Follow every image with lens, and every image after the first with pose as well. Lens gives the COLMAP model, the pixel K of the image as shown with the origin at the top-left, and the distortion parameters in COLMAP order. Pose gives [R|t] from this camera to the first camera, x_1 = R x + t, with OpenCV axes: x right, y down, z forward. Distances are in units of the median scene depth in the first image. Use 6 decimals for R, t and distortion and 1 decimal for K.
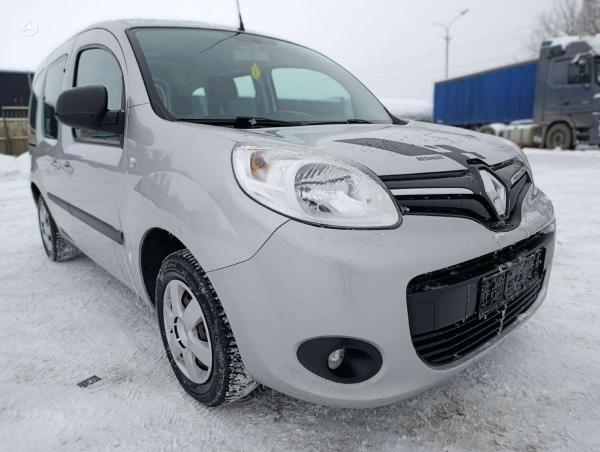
lens RADIAL K [[410.3, 0, 293.4], [0, 410.3, 227.3], [0, 0, 1]] dist [0.010105, -0.024922]
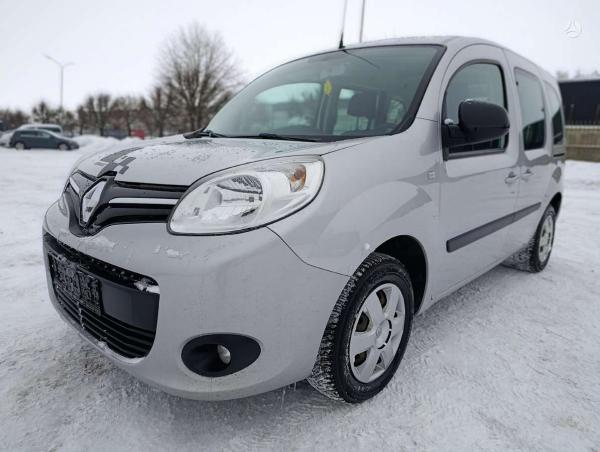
lens RADIAL K [[410.3, 0, 296.7], [0, 410.3, 225.5], [0, 0, 1]] dist [0.010105, -0.024922]
pose [[0.093127, 0.225464, -0.969790, 1.323053], [-0.247137, 0.948776, 0.196846, -0.306968], [0.964495, 0.221339, 0.144077, 1.131469]]
